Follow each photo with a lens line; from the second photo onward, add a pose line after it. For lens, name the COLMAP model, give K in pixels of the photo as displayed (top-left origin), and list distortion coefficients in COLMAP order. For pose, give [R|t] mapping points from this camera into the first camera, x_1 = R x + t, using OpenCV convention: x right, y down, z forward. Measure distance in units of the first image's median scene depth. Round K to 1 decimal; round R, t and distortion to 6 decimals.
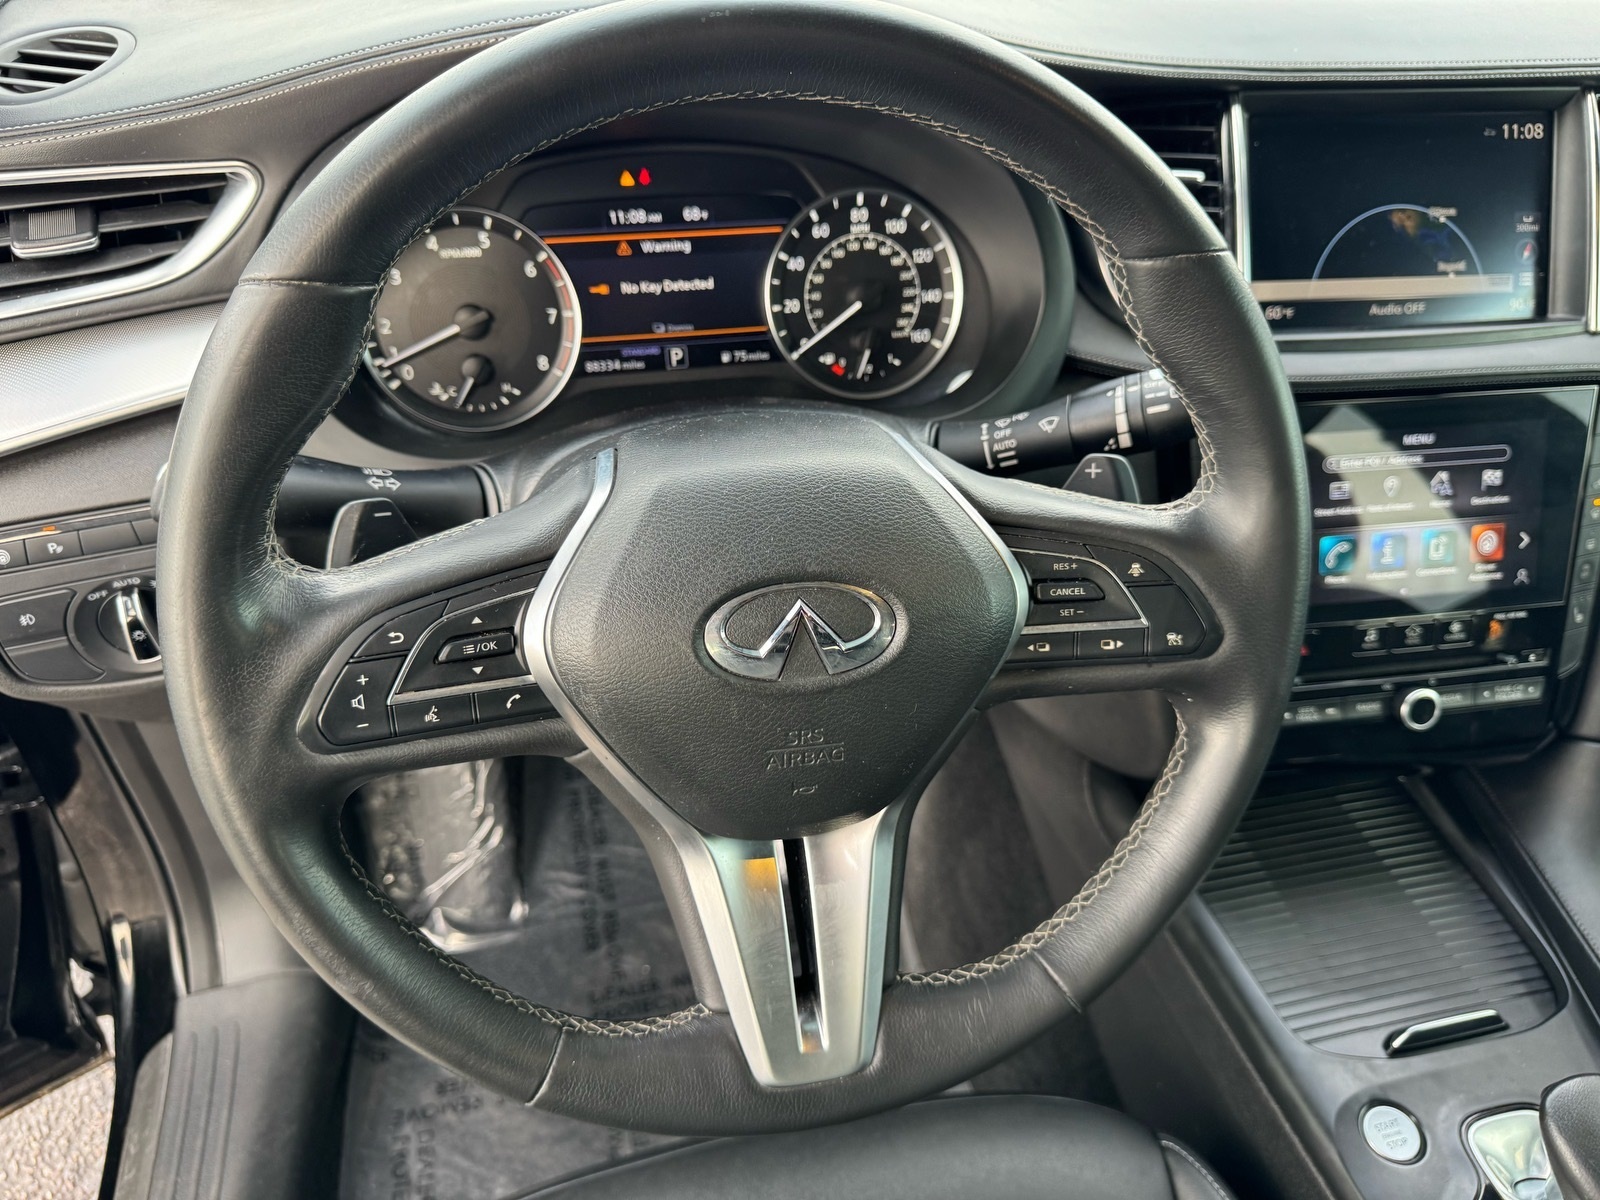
lens RADIAL K [[1154.8, 0, 809.2], [0, 1154.8, 600.6], [0, 0, 1]] dist [0.053261, -0.067849]
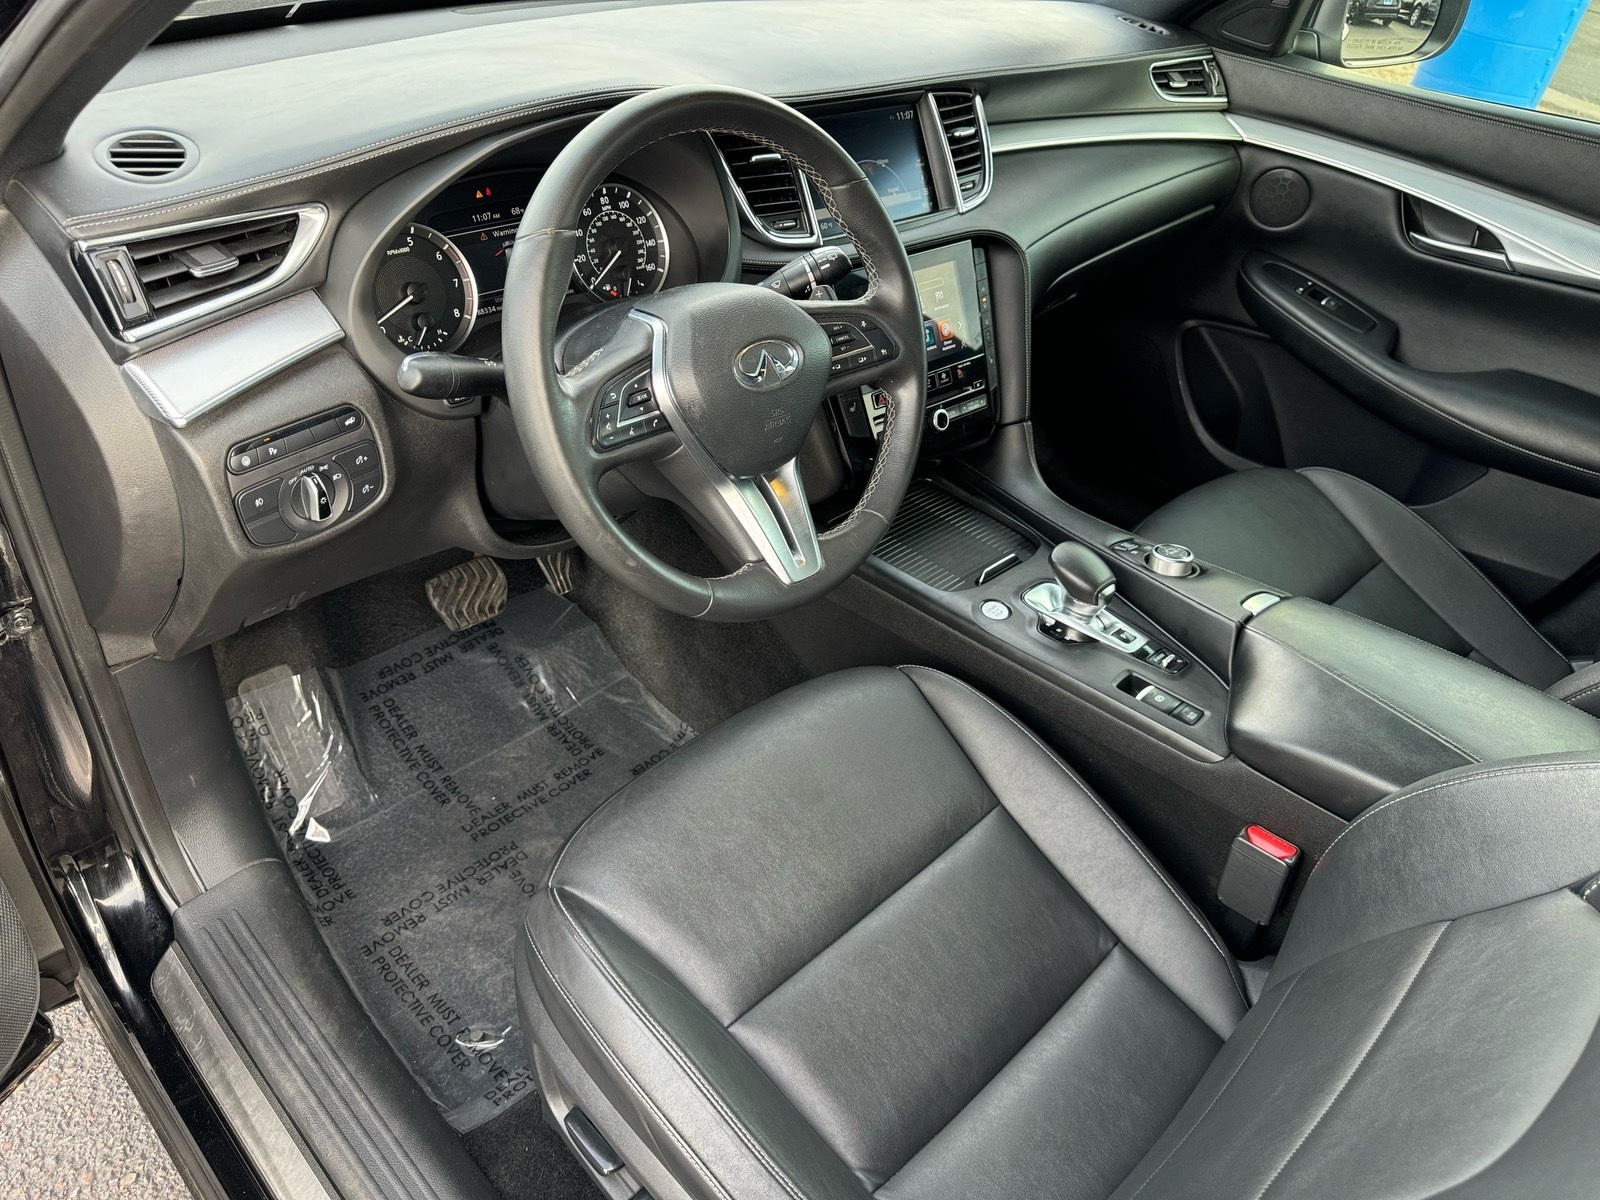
lens RADIAL K [[1154.8, 0, 799.2], [0, 1154.8, 621.3], [0, 0, 1]] dist [0.053261, -0.067849]
pose [[0.850383, -0.284098, 0.442875, -0.641083], [0.280076, 0.956958, 0.076089, 0.207323], [-0.445429, 0.059334, 0.893349, -0.607071]]
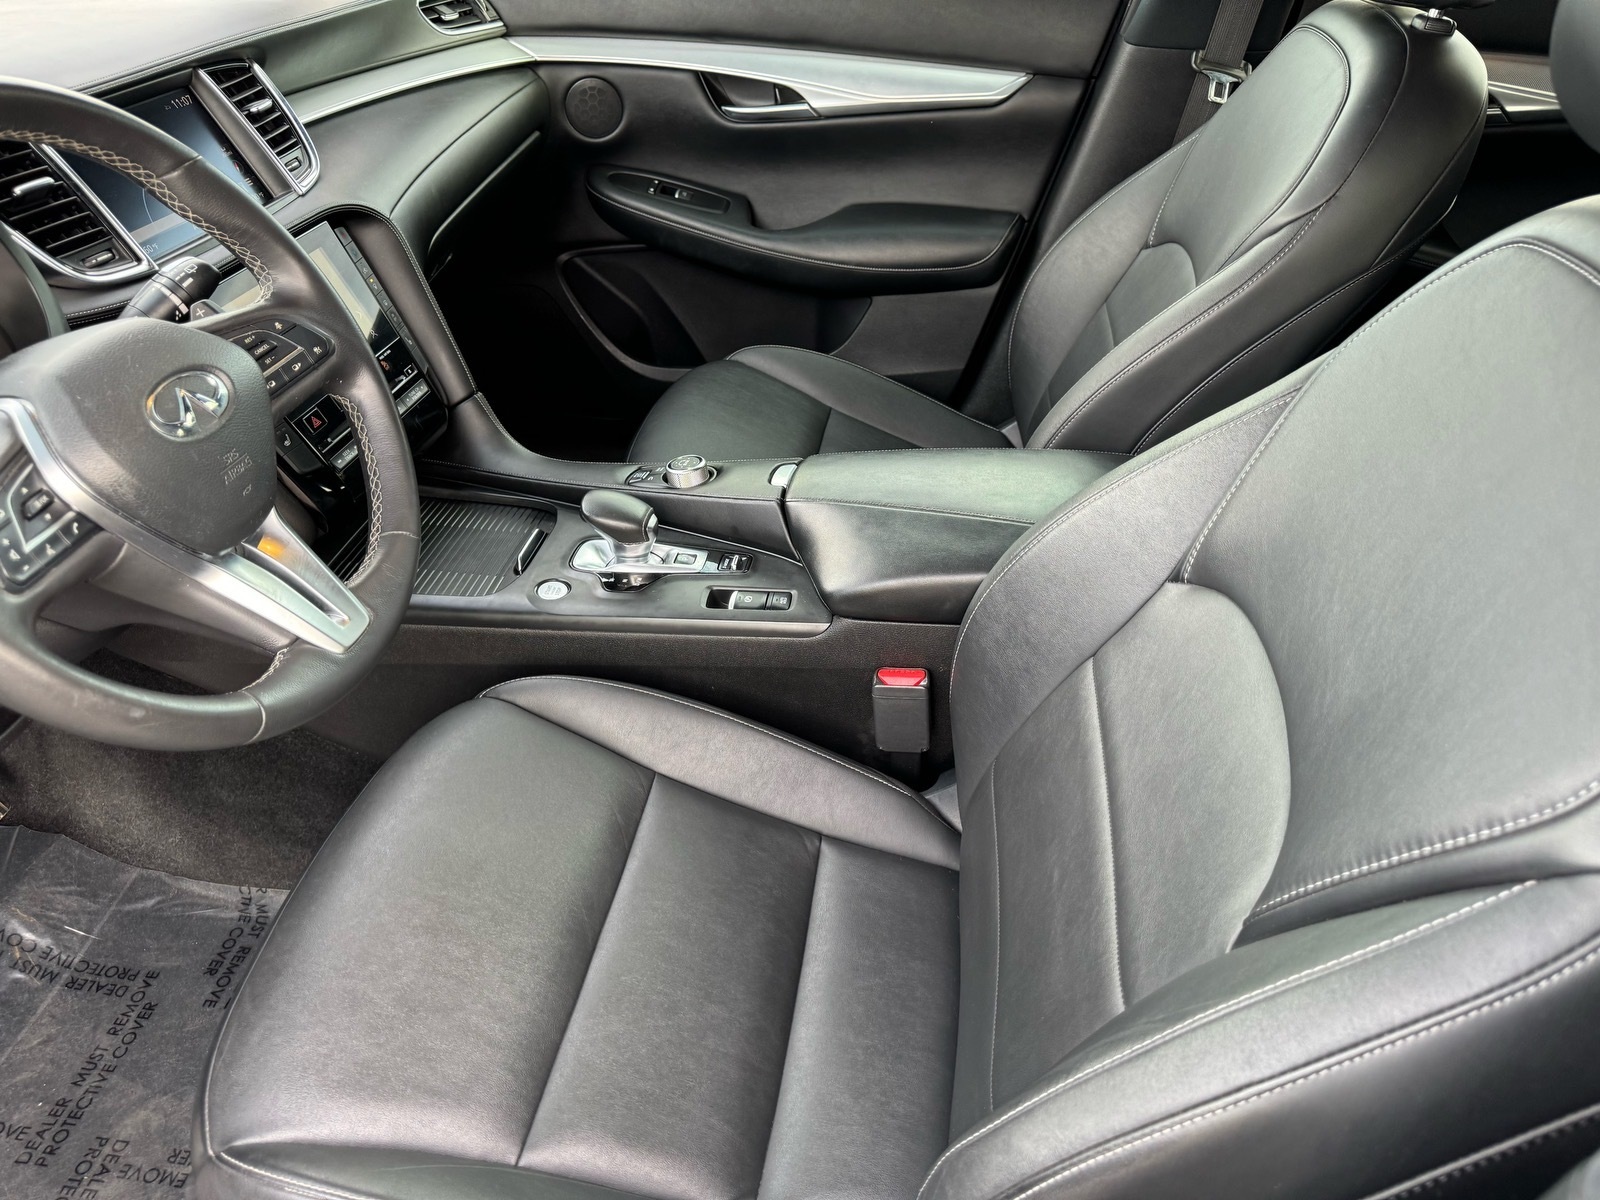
lens RADIAL K [[1154.8, 0, 816.1], [0, 1154.8, 613.3], [0, 0, 1]] dist [0.053261, -0.067849]
pose [[0.370524, -0.576263, 0.728446, -0.654046], [0.596790, 0.748662, 0.288699, 0.187112], [-0.711726, 0.327759, 0.621305, -0.399872]]
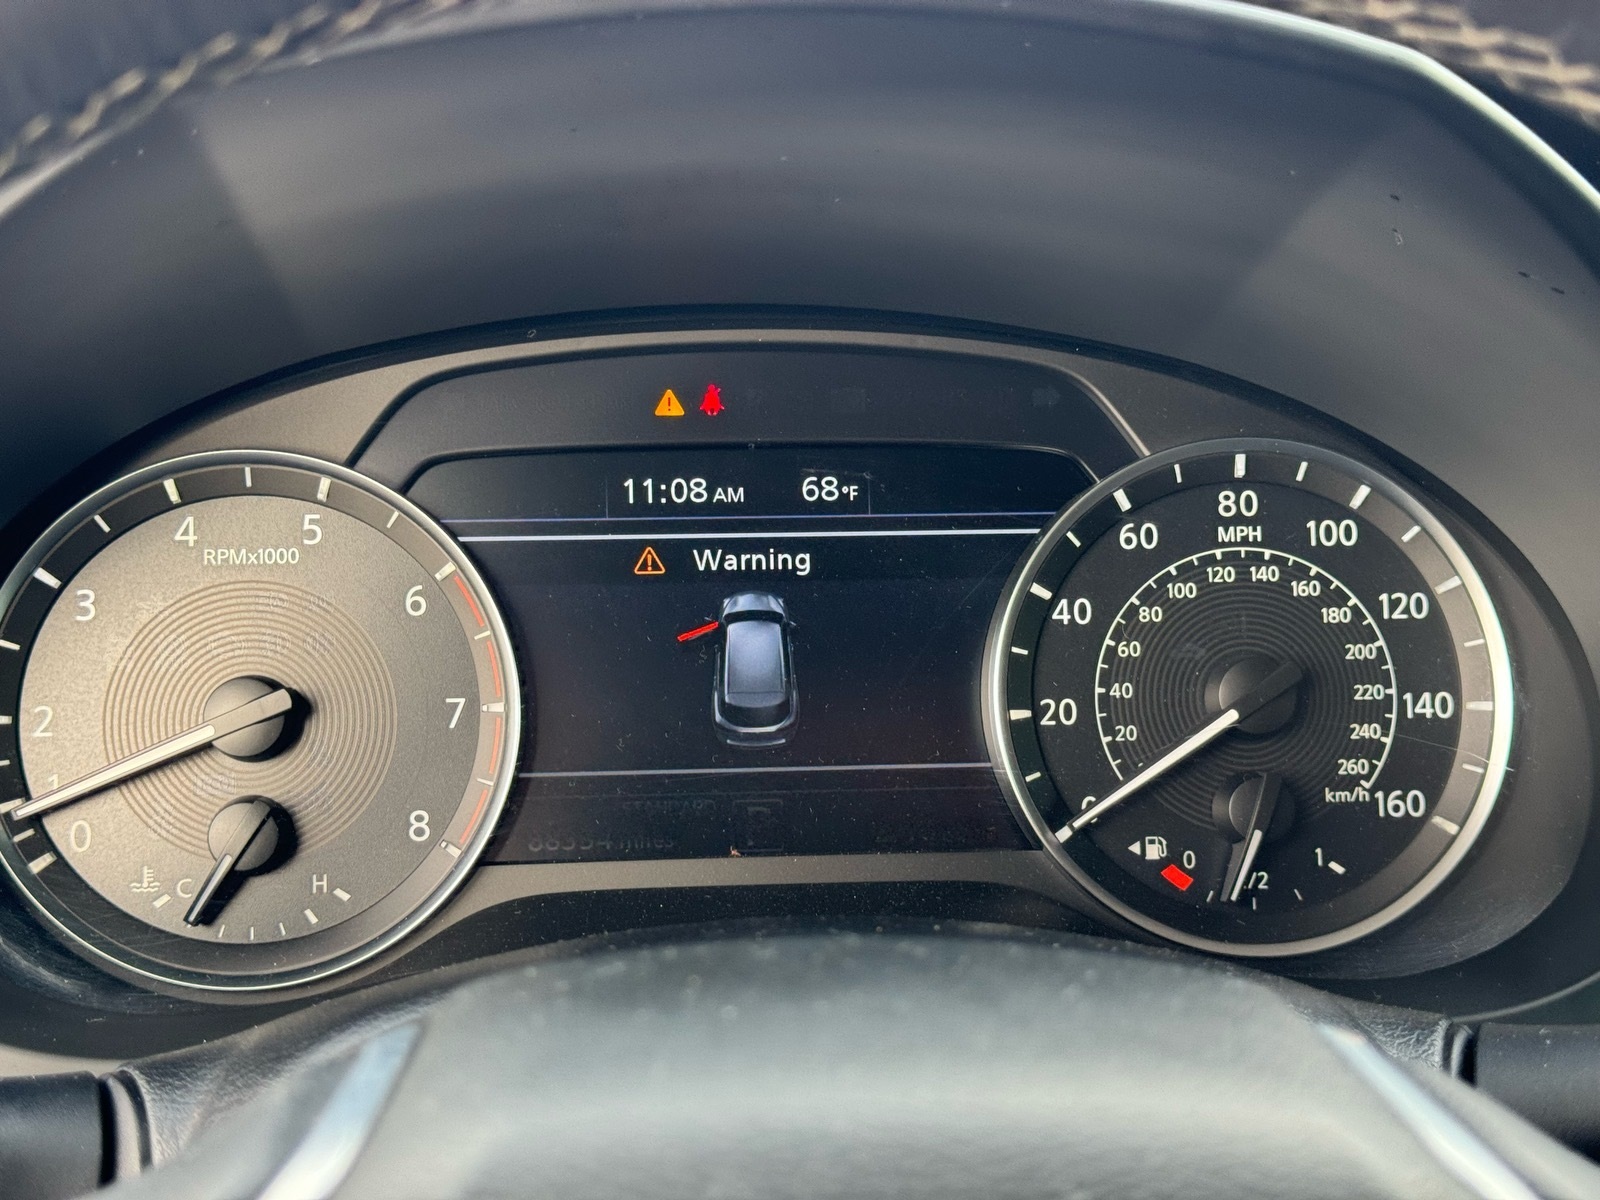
lens RADIAL K [[2256.2, 0, 787.4], [0, 2256.2, 597.2], [0, 0, 1]] dist [0.043181, 0.000000]
pose [[0.985747, 0.022943, -0.166665, 0.020694], [-0.079481, 0.936641, -0.341154, -0.023493], [0.148278, 0.349538, 0.925115, 0.268207]]
